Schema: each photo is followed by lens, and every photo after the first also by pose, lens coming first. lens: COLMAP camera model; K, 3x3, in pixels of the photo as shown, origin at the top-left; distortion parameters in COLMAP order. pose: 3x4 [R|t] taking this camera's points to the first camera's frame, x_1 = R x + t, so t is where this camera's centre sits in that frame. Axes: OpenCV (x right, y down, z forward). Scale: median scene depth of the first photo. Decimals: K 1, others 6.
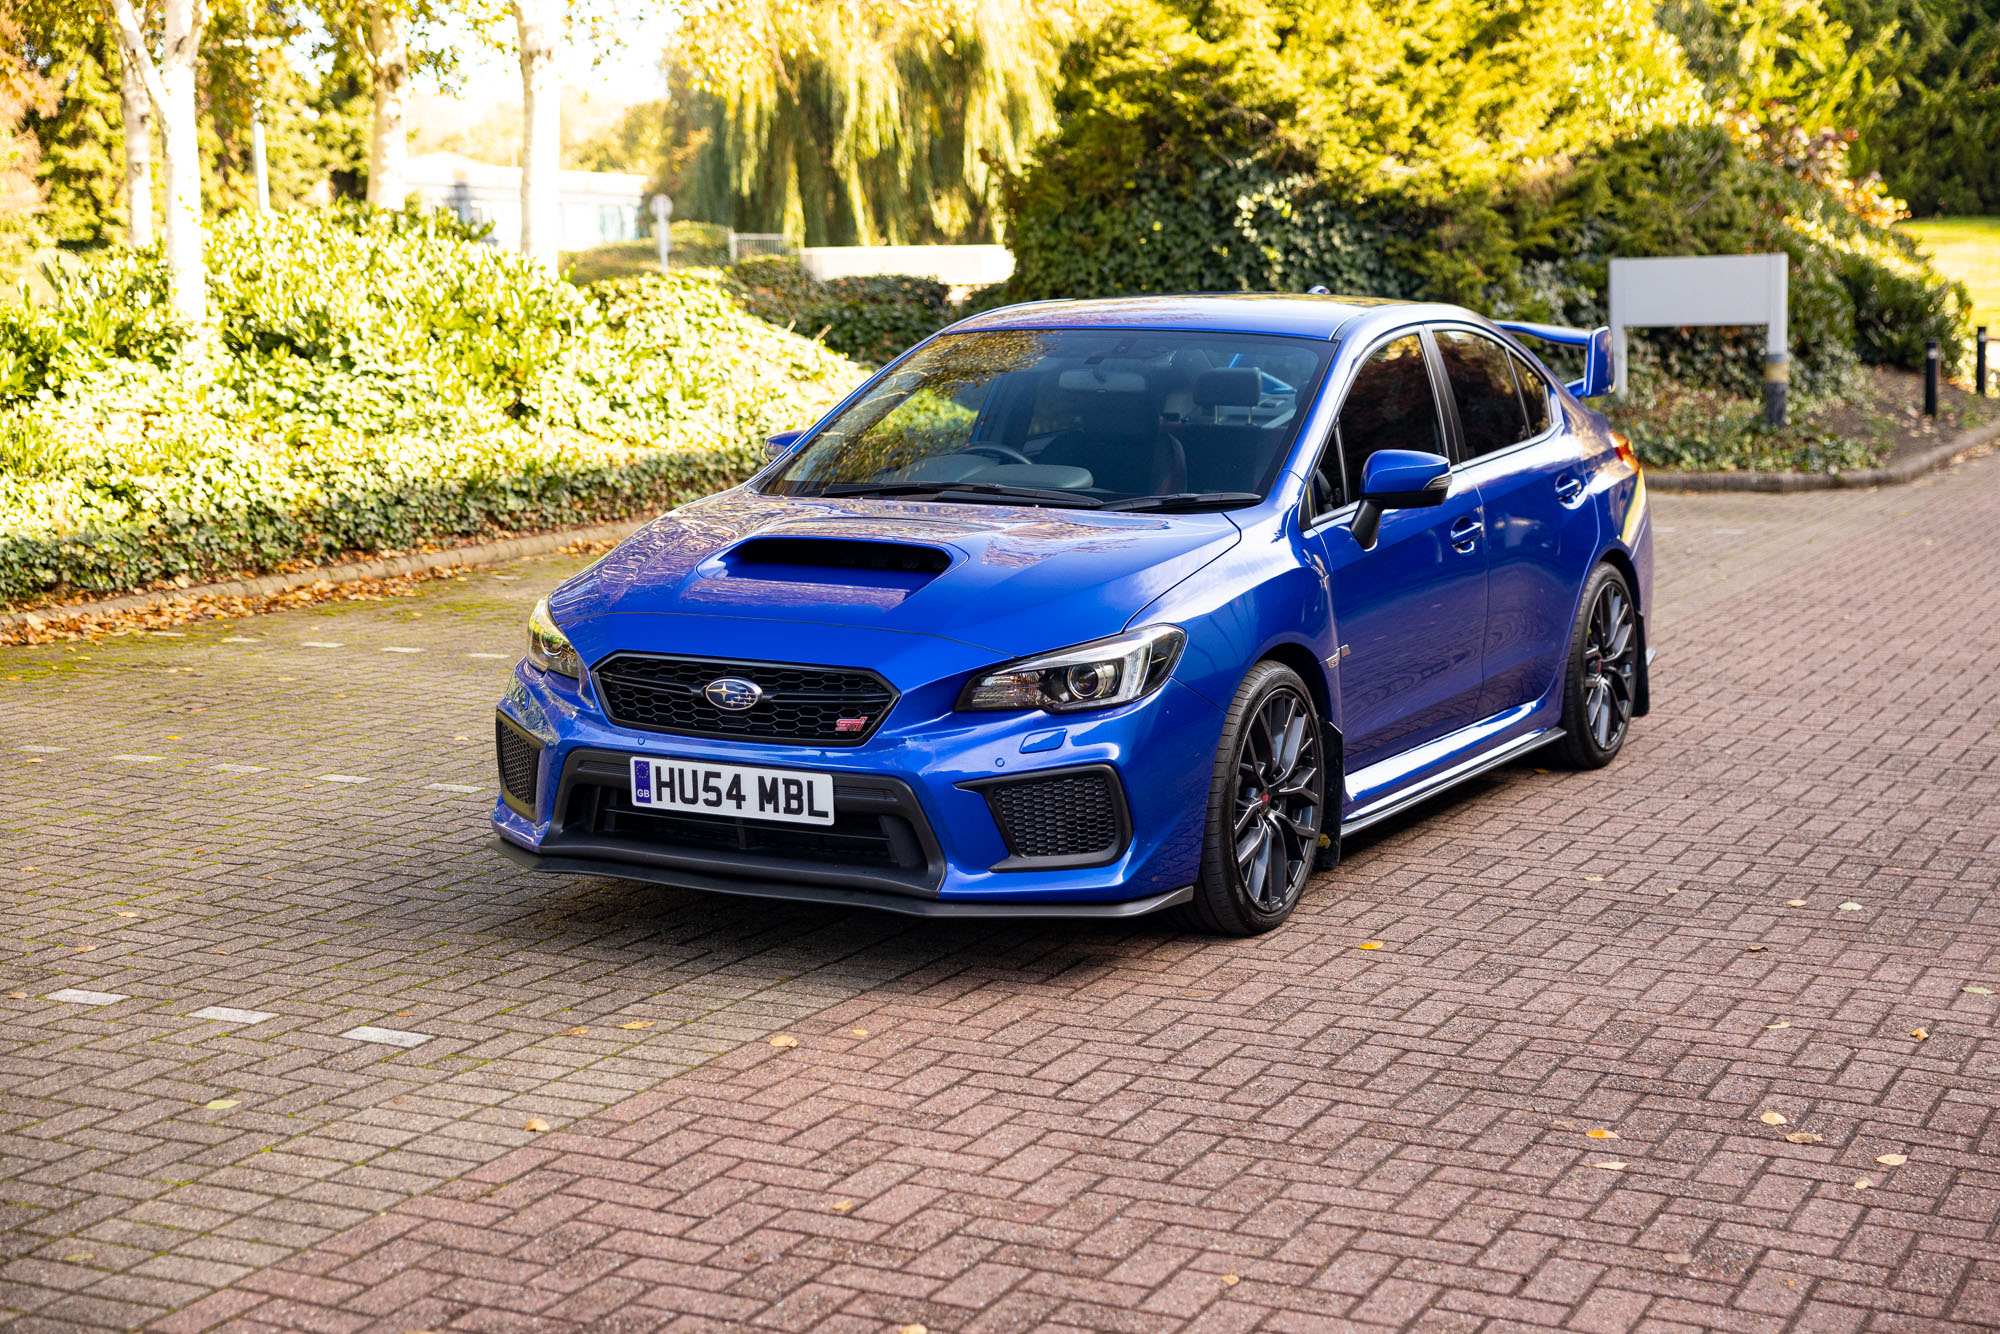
lens RADIAL K [[3063.0, 0, 1000.0], [0, 3063.0, 667.0], [0, 0, 1]] dist [-0.006436, 0.033411]
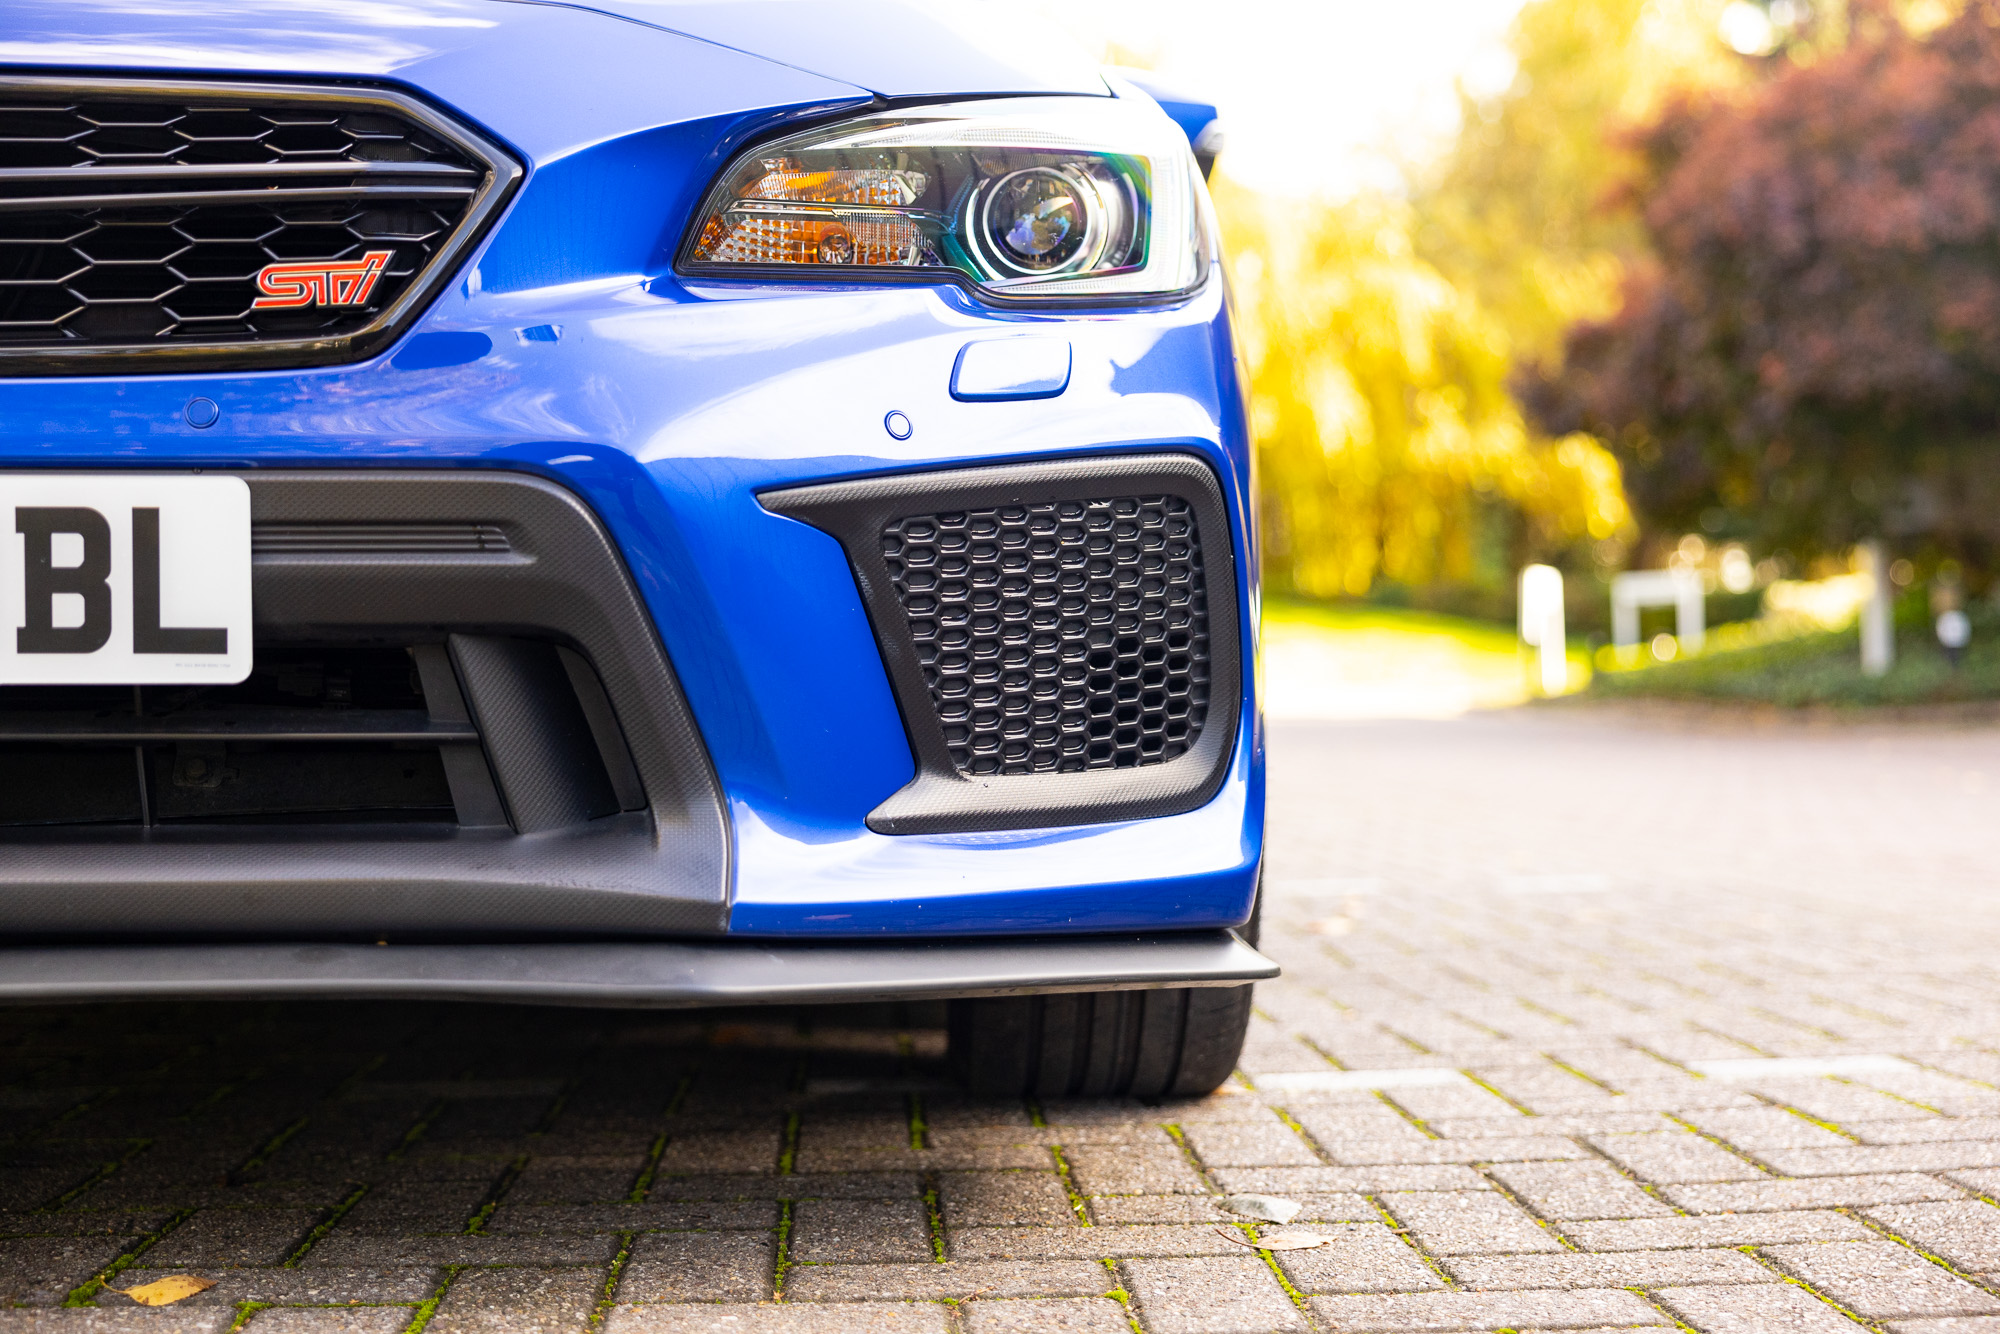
lens RADIAL K [[2773.5, 0, 1000.0], [0, 2773.5, 667.0], [0, 0, 1]] dist [0.020033, 0.054558]
pose [[0.866184, 0.002337, 0.499719, -0.111466], [0.068454, 0.990007, -0.123286, 0.080172], [-0.495014, 0.140996, 0.857369, 0.748904]]
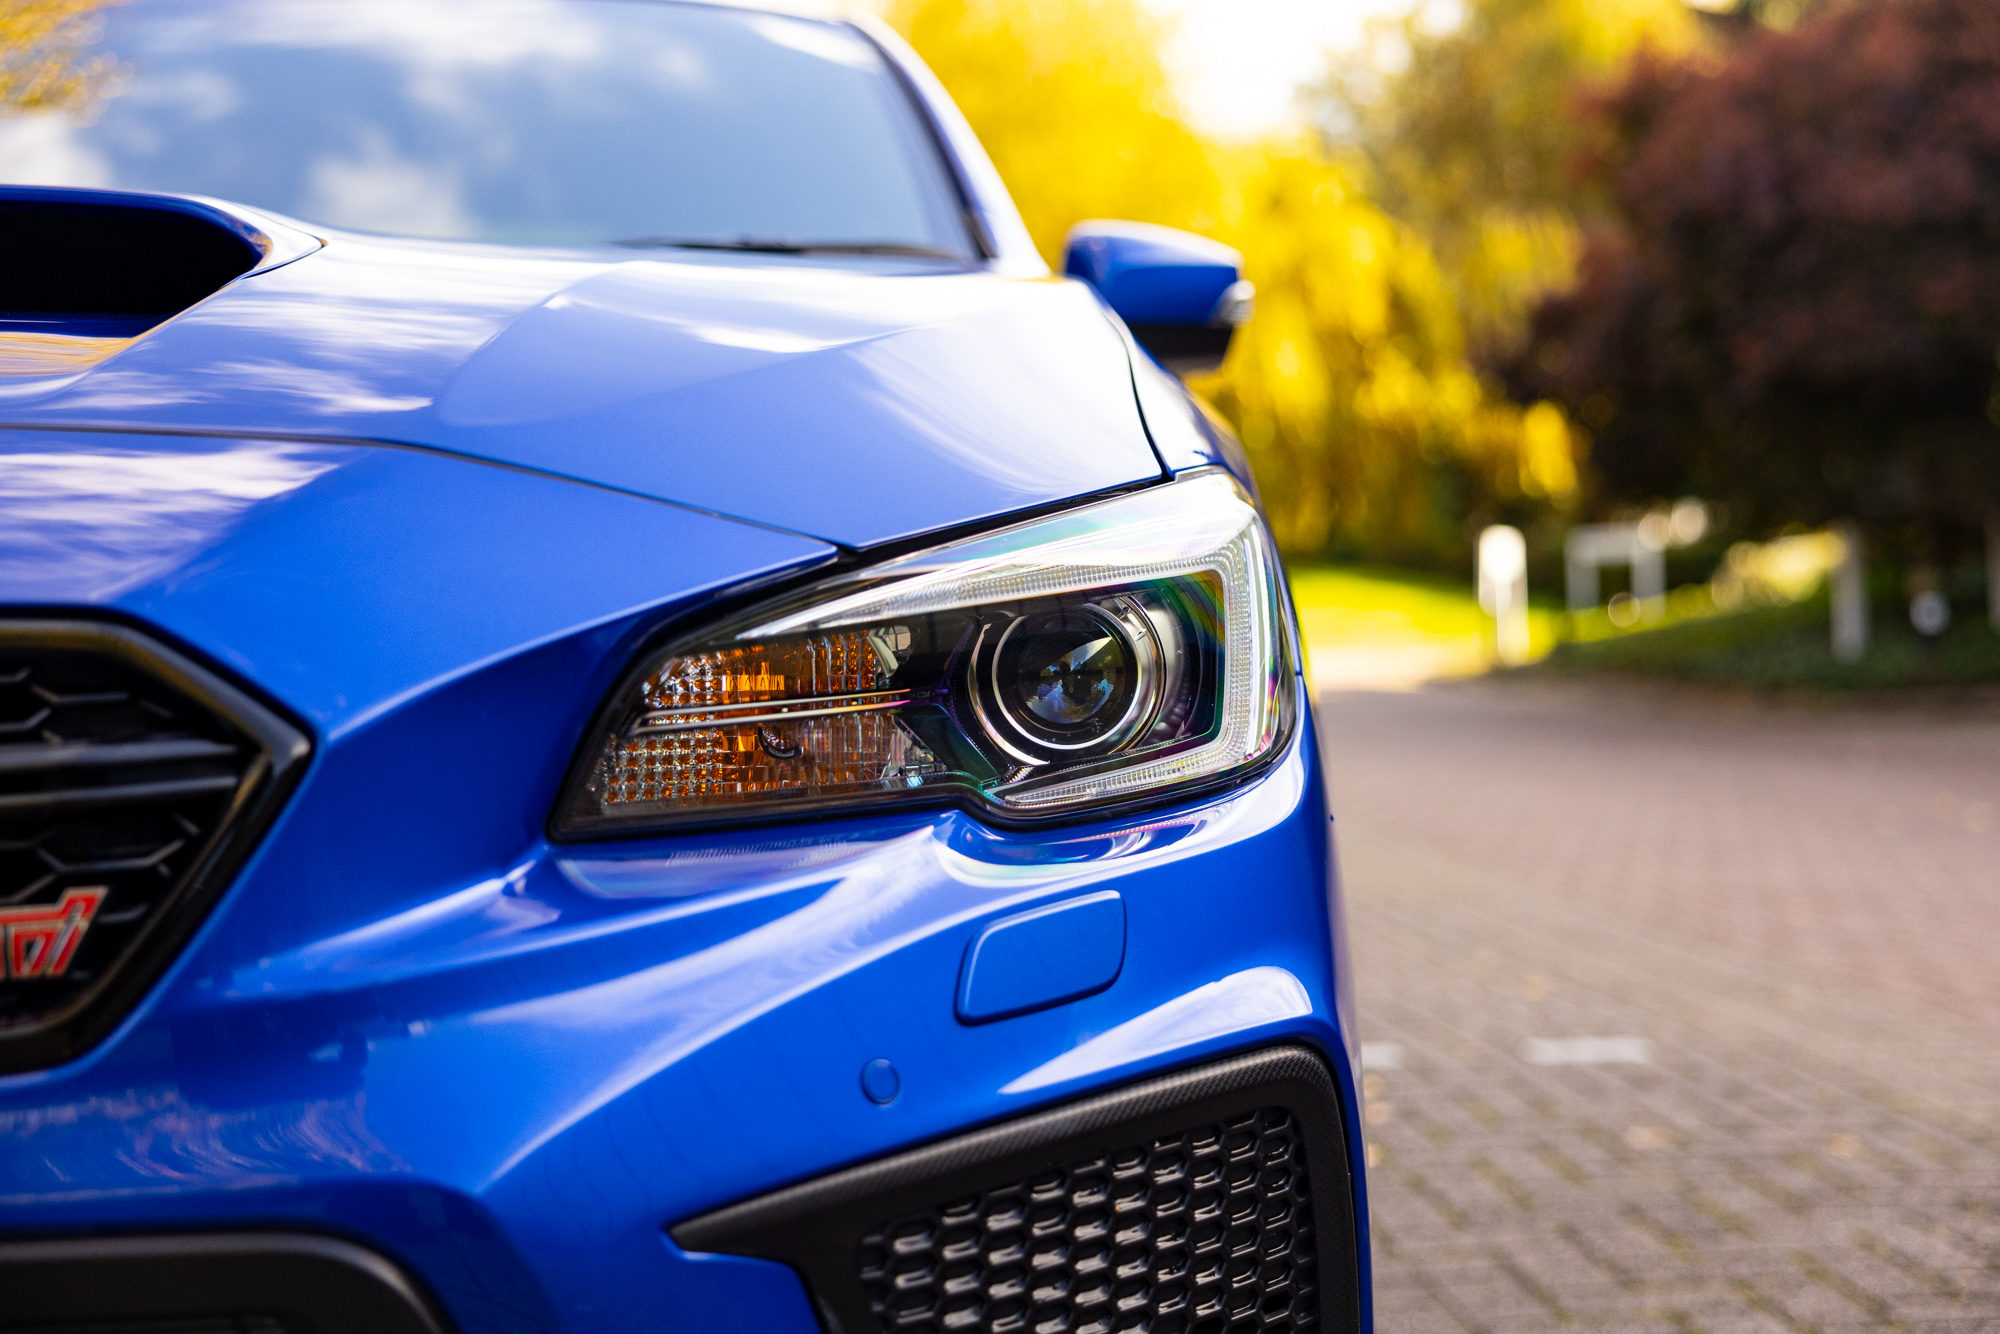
lens RADIAL K [[2773.5, 0, 1000.0], [0, 2773.5, 667.0], [0, 0, 1]] dist [0.020033, 0.054558]
pose [[0.856331, -0.014892, 0.516213, -0.076939], [0.076101, 0.992310, -0.097614, 0.021988], [-0.510790, 0.122874, 0.850879, 0.810942]]
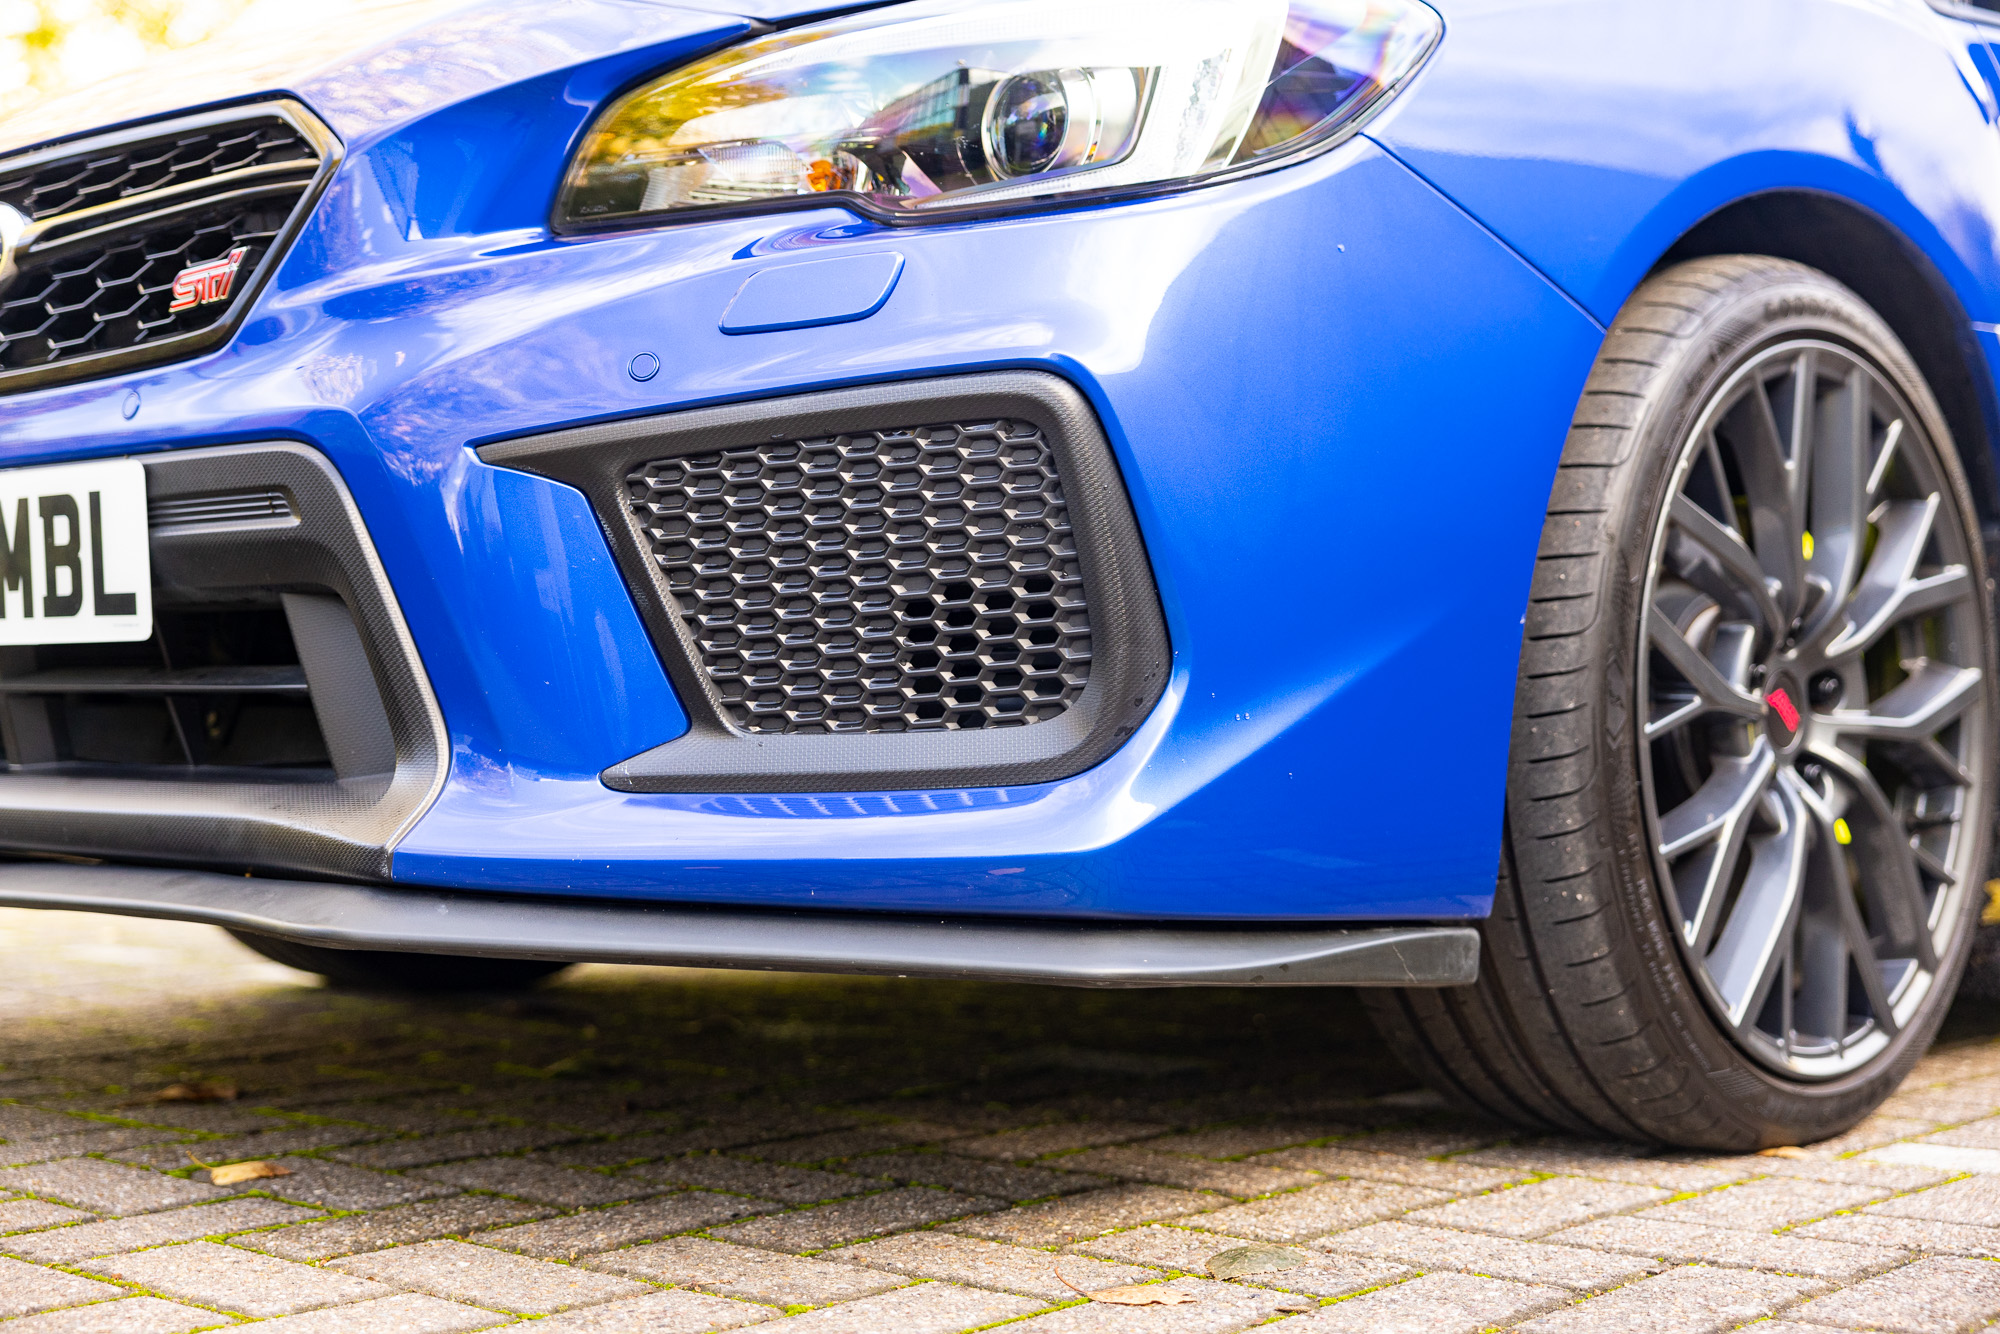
lens RADIAL K [[2773.5, 0, 1000.0], [0, 2773.5, 667.0], [0, 0, 1]] dist [0.020033, 0.054558]
pose [[0.964696, -0.003183, -0.263347, 0.088251], [-0.035822, 0.989049, -0.143177, 0.085841], [0.260919, 0.147556, 0.954017, 0.748062]]
